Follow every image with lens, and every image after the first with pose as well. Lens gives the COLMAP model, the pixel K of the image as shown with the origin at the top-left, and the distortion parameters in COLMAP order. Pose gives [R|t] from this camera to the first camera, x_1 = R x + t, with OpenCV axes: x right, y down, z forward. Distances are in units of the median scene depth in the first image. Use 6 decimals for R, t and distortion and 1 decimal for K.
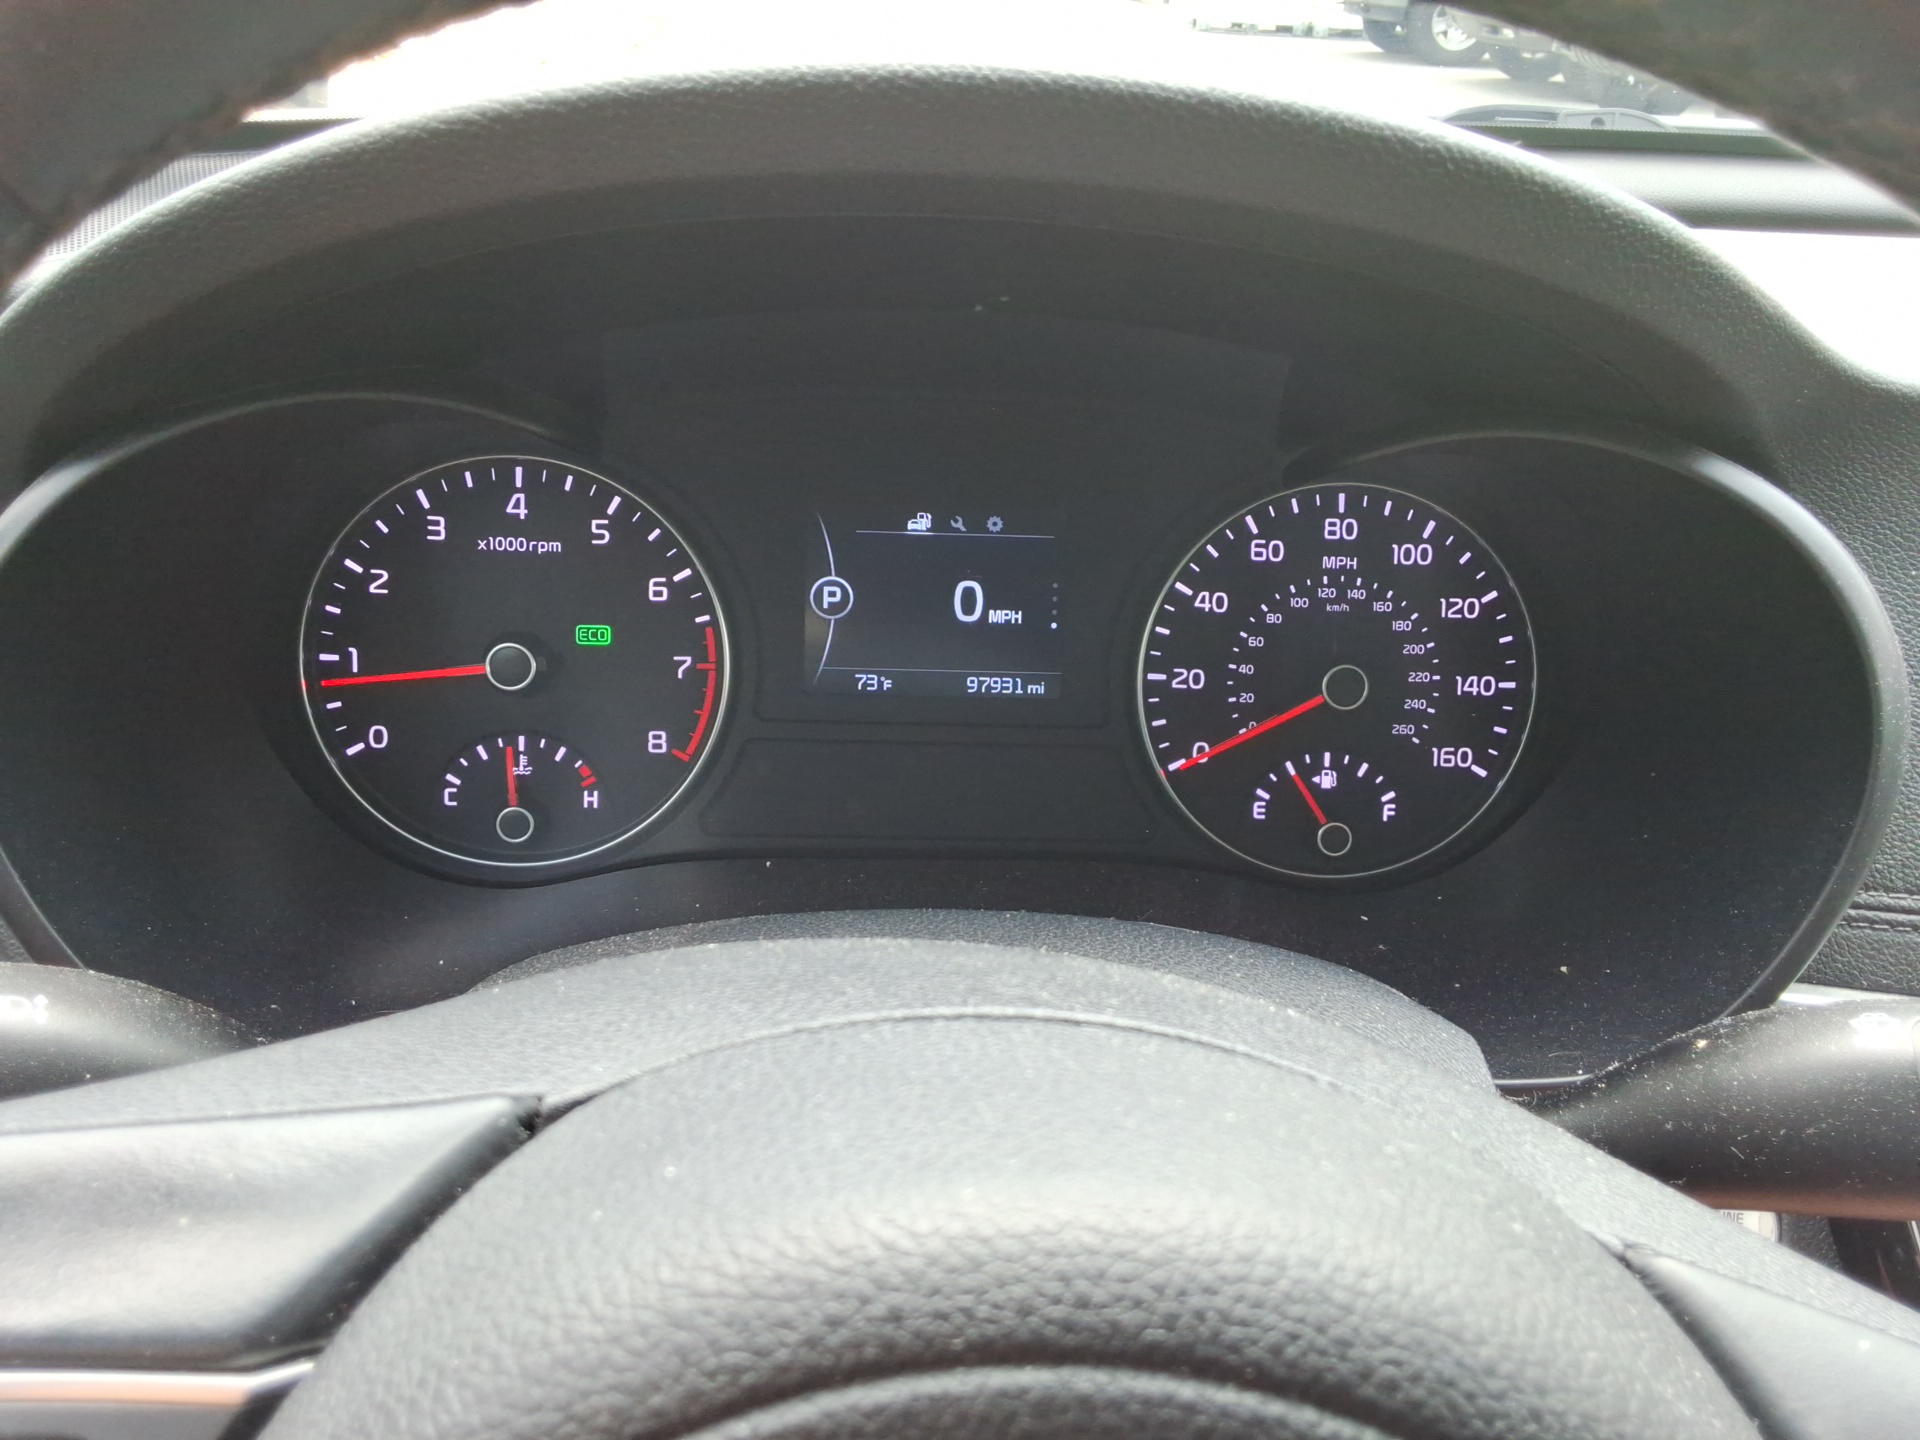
lens RADIAL K [[1578.6, 0, 963.9], [0, 1578.6, 721.8], [0, 0, 1]] dist [0.081484, -0.124030]
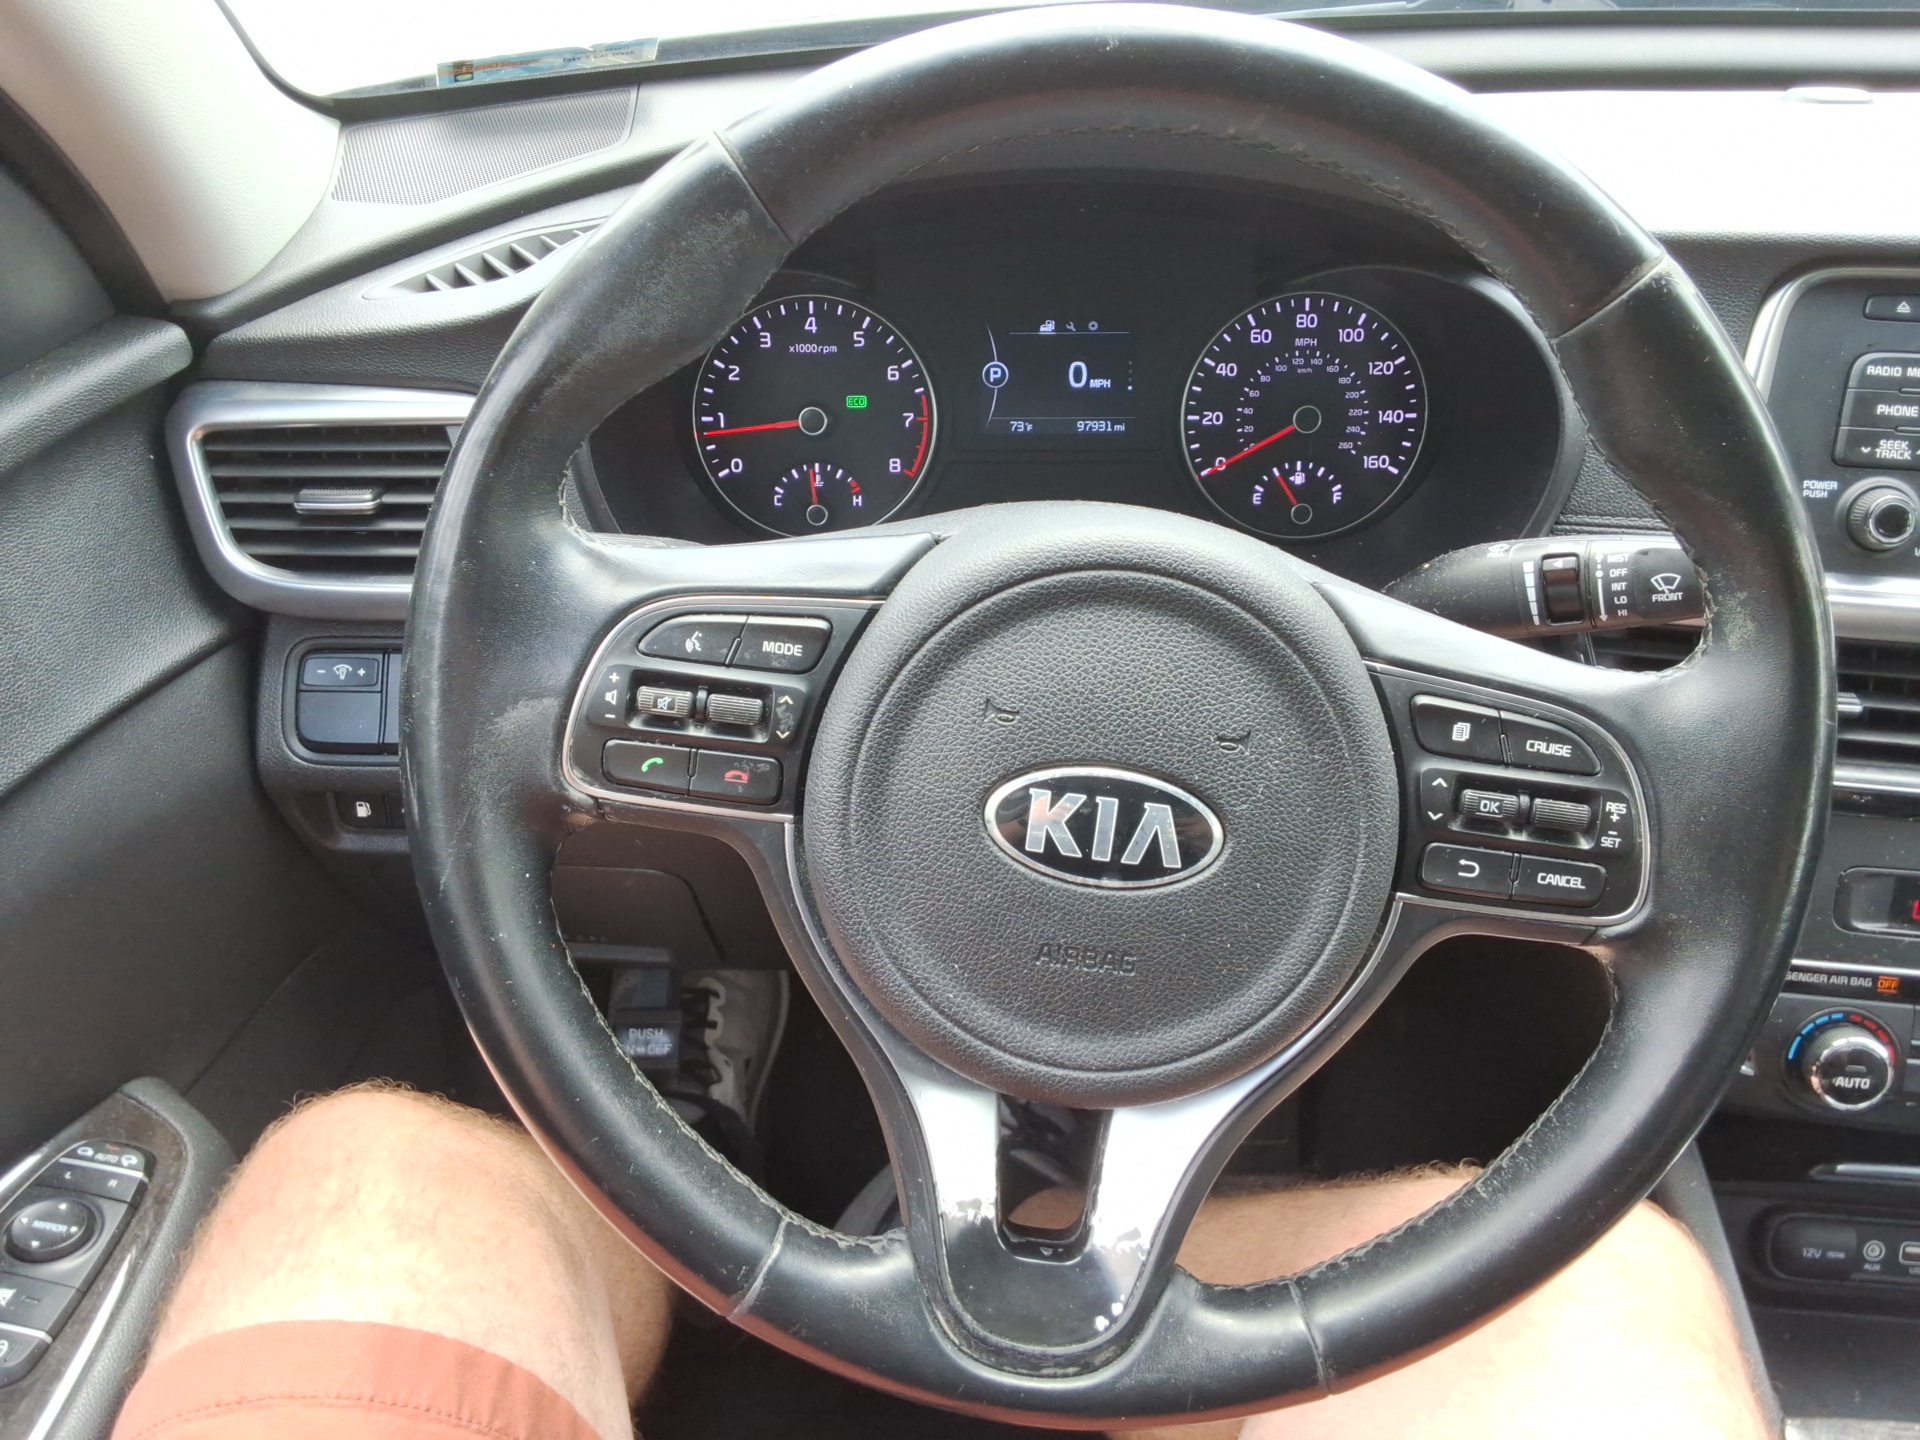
lens RADIAL K [[1578.6, 0, 958.5], [0, 1578.6, 731.2], [0, 0, 1]] dist [0.081484, -0.124030]
pose [[0.997311, -0.015968, -0.071520, -0.008797], [0.025018, 0.991525, 0.127487, 0.078951], [0.068878, -0.128934, 0.989258, -0.693857]]
